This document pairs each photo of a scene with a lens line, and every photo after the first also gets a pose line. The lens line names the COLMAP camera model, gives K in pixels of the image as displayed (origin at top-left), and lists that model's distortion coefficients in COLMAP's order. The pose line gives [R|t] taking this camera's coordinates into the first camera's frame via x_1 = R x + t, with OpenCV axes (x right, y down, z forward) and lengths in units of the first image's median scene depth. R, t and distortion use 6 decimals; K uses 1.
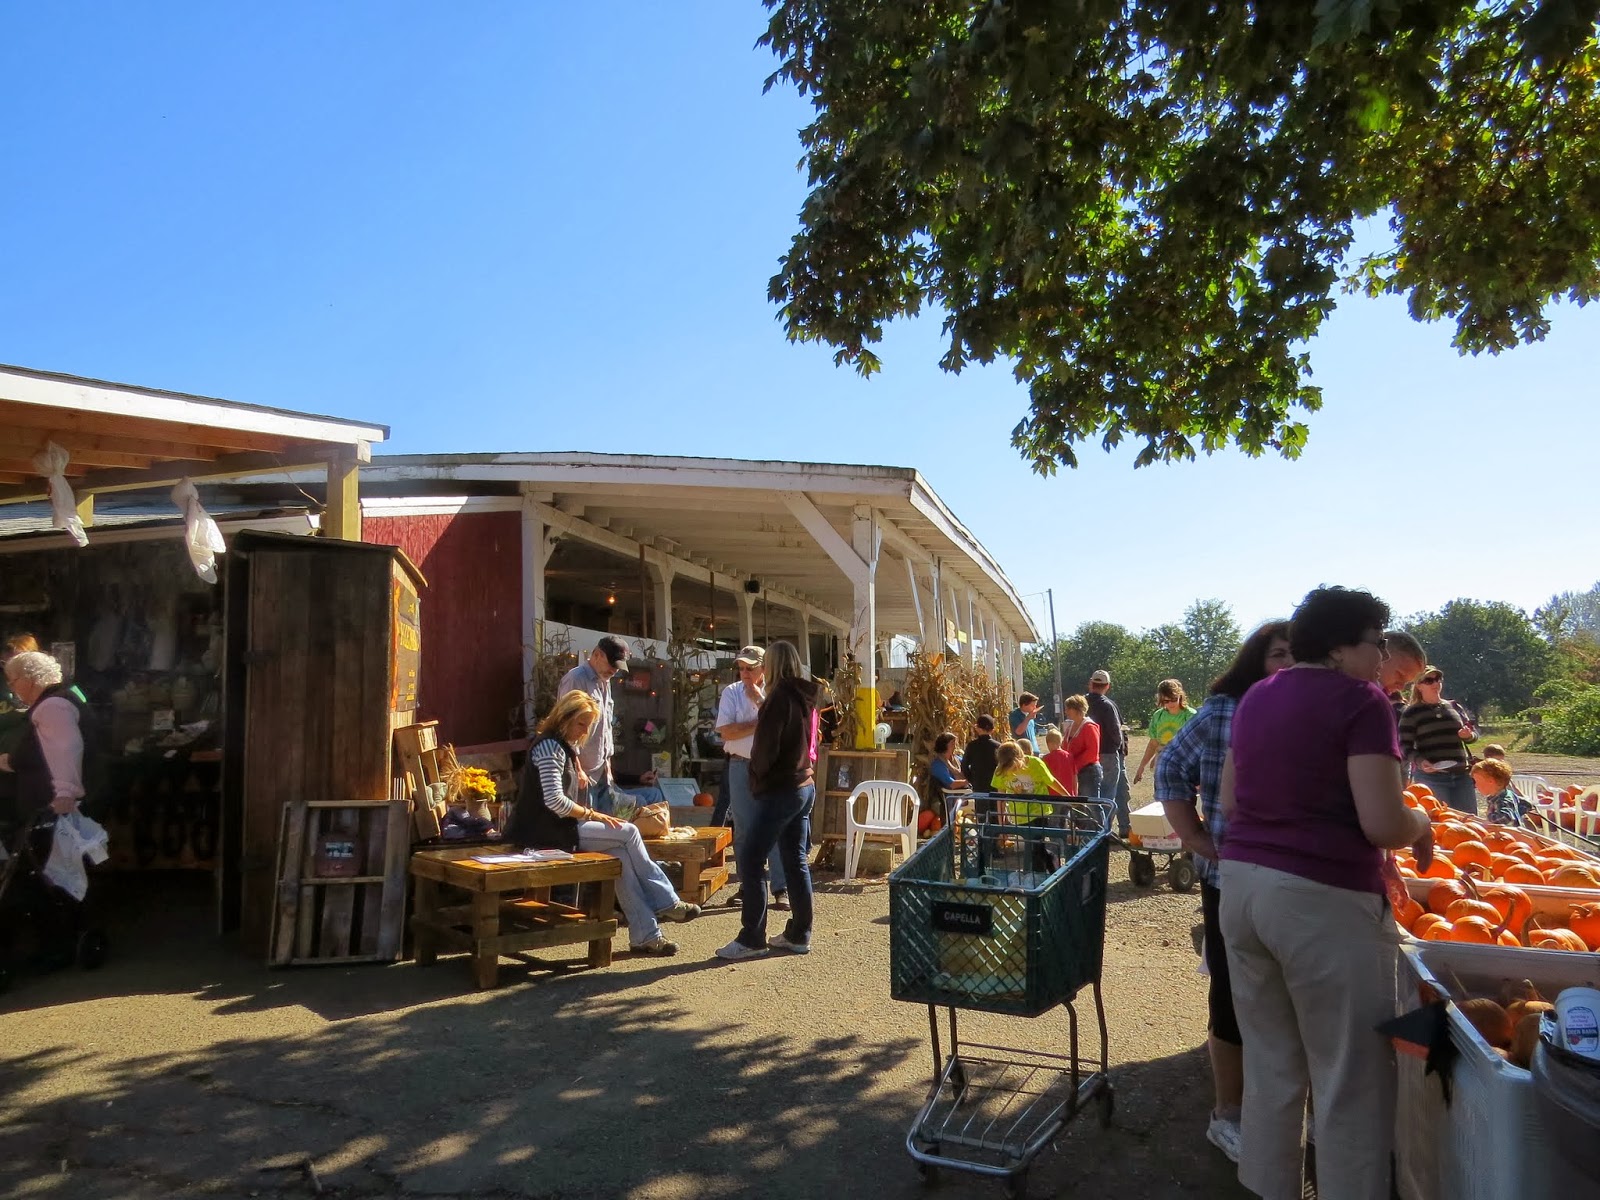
lens RADIAL K [[1136.3, 0, 794.4], [0, 1136.3, 592.1], [0, 0, 1]] dist [-0.026002, 0.010931]
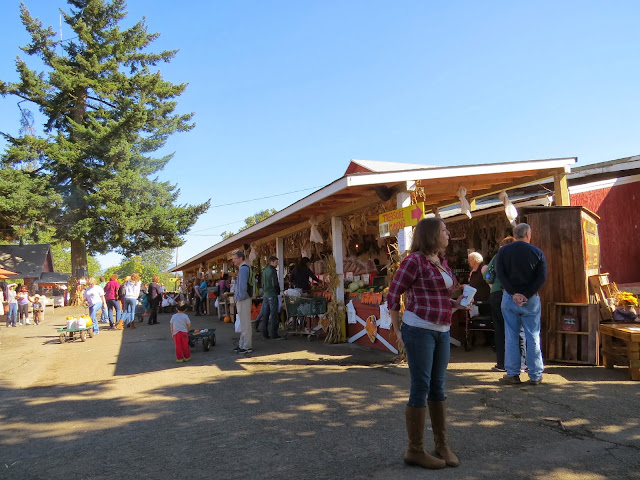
lens RADIAL K [[454.5, 0, 317.8], [0, 454.5, 236.8], [0, 0, 1]] dist [-0.026002, 0.010931]
pose [[0.619209, -0.071549, -0.781960, 0.075429], [0.094249, 0.995413, -0.016446, -0.009425], [0.779549, -0.063515, 0.623112, -0.115271]]
